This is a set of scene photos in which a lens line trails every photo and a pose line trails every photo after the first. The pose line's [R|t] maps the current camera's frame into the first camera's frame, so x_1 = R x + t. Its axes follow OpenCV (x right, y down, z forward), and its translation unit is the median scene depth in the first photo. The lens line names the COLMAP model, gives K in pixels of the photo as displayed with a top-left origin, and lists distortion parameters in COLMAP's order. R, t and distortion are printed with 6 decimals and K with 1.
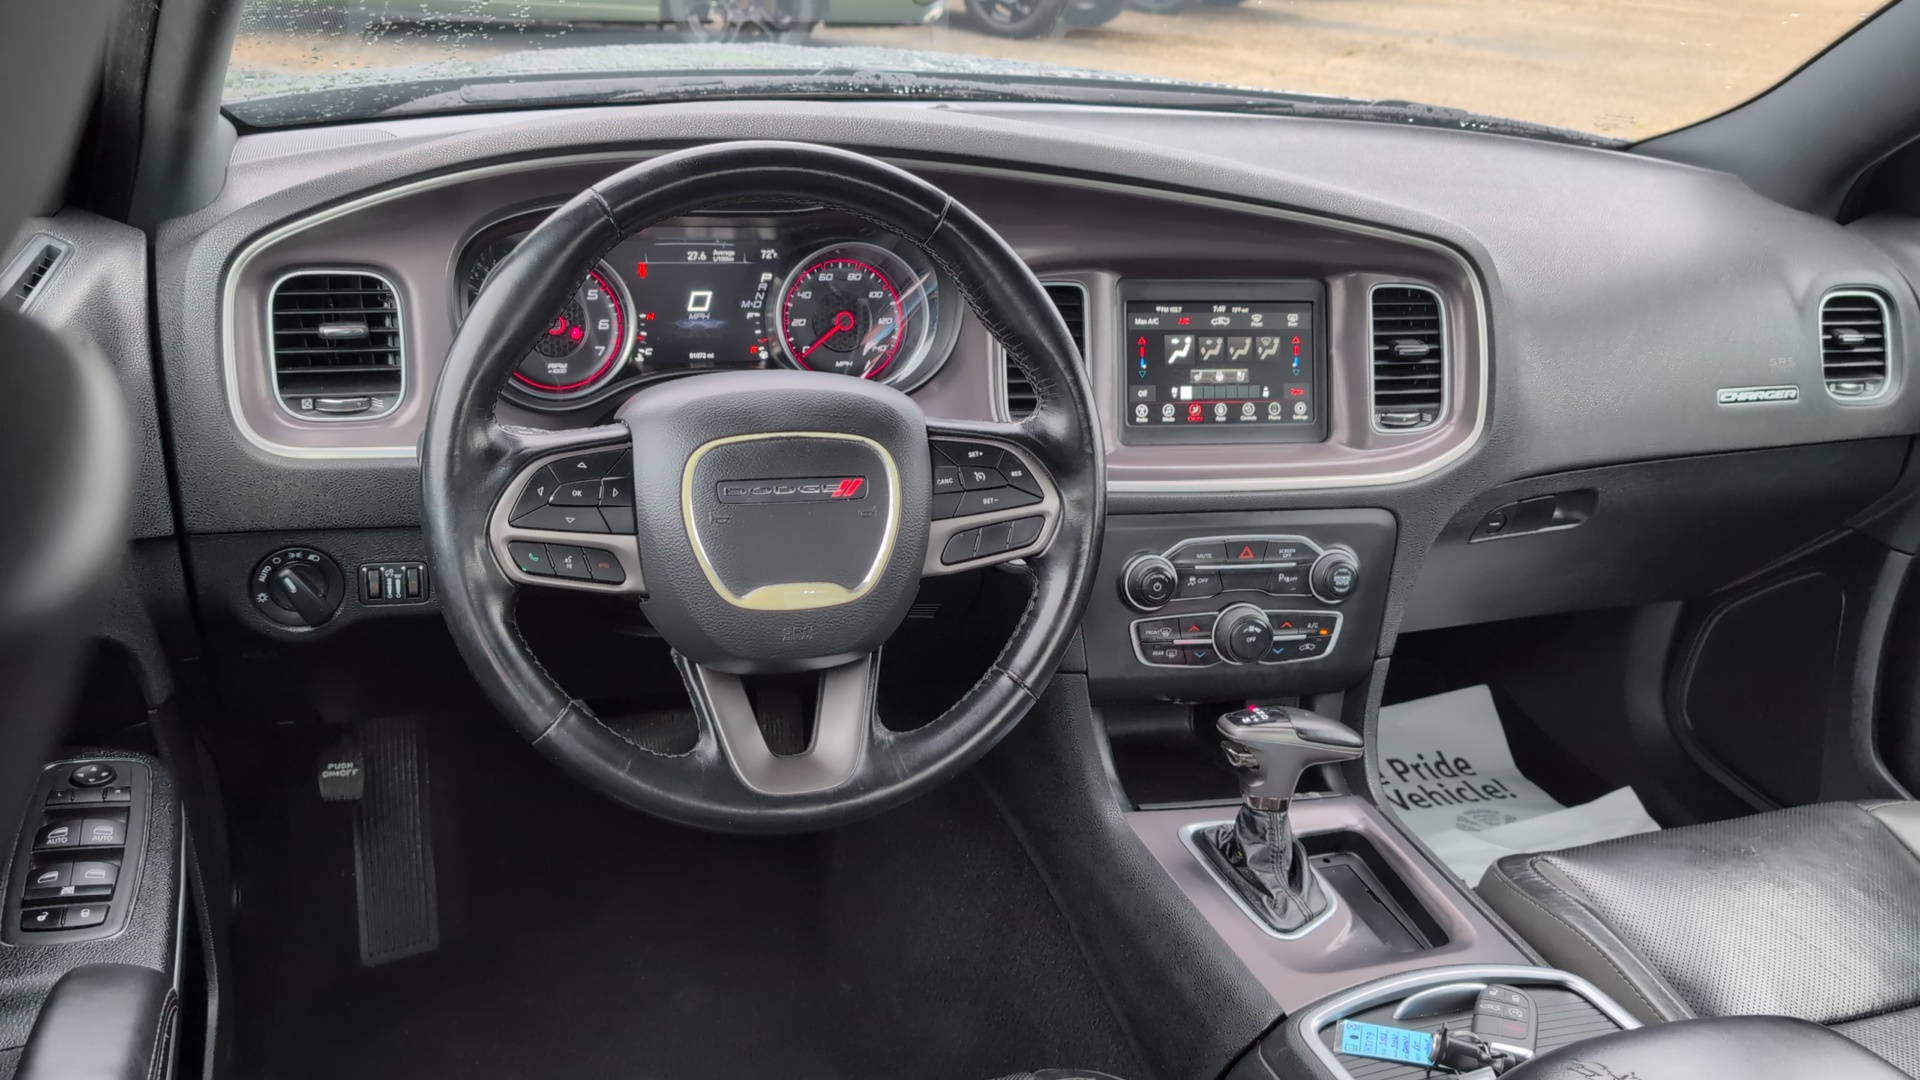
lens RADIAL K [[1749.8, 0, 920.6], [0, 1749.8, 543.6], [0, 0, 1]] dist [0.050761, -0.010169]
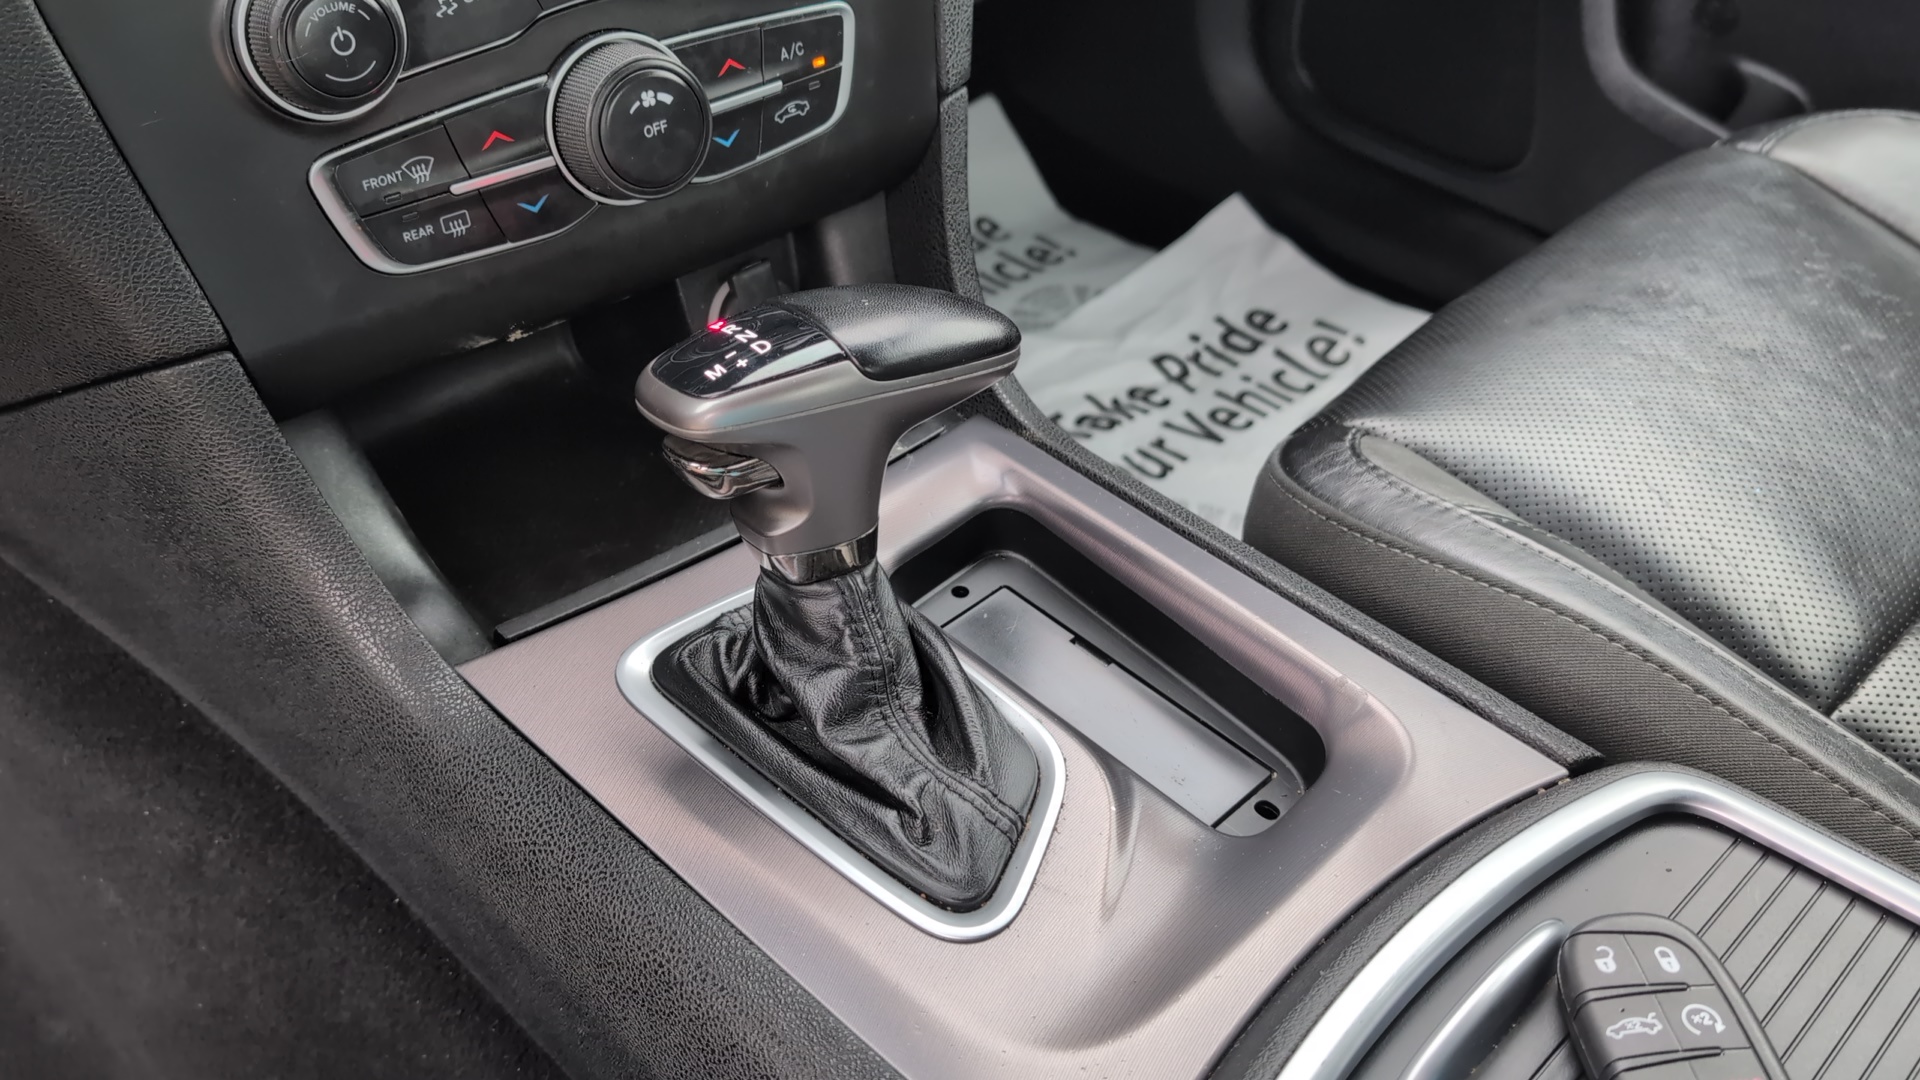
lens RADIAL K [[1749.8, 0, 920.6], [0, 1749.8, 543.6], [0, 0, 1]] dist [0.050761, -0.010169]
pose [[0.908043, -0.320800, 0.269344, 0.108445], [0.229849, 0.919160, 0.319865, 0.028773], [-0.350183, -0.228542, 0.908372, 0.606436]]
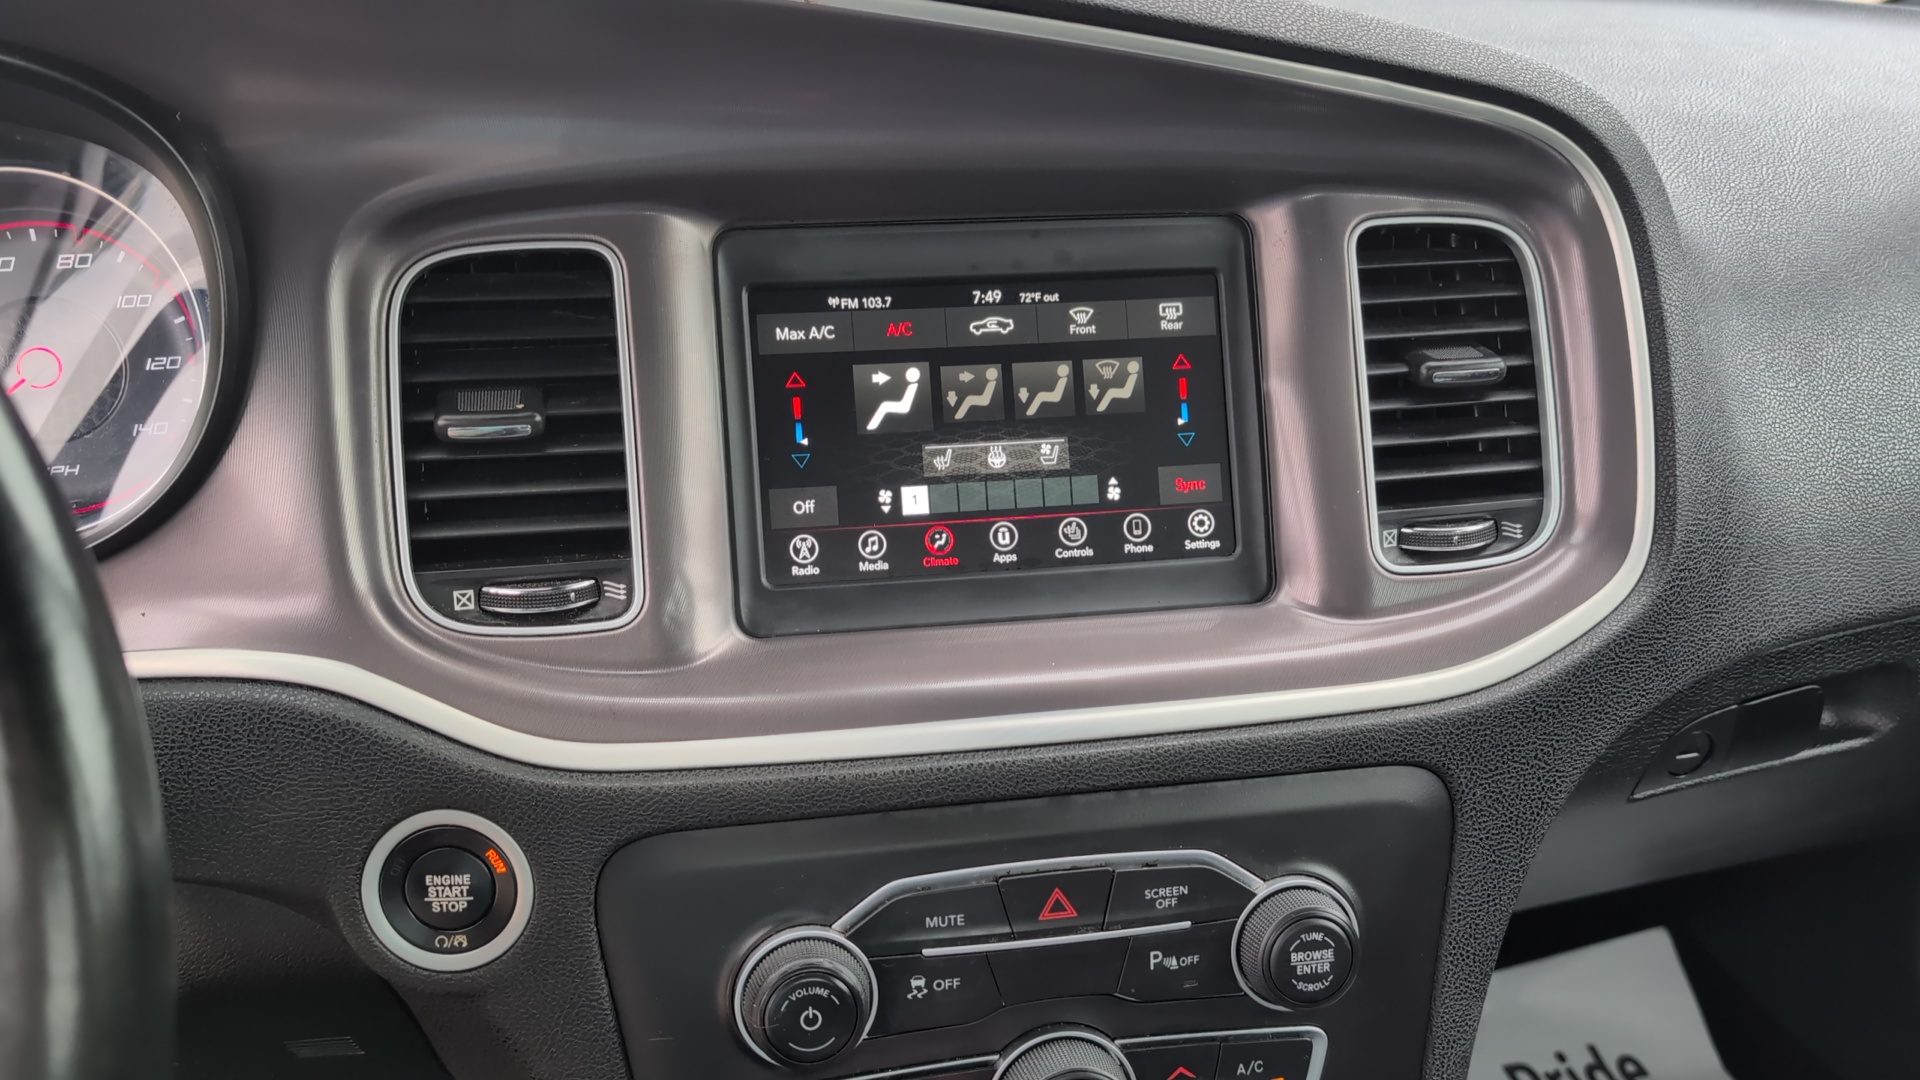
lens RADIAL K [[1749.8, 0, 920.6], [0, 1749.8, 543.6], [0, 0, 1]] dist [0.050761, -0.010169]
pose [[0.996734, -0.047005, -0.065662, 0.179017], [0.043608, 0.997681, -0.052253, -0.054003], [0.067966, 0.049219, 0.996473, 0.585516]]
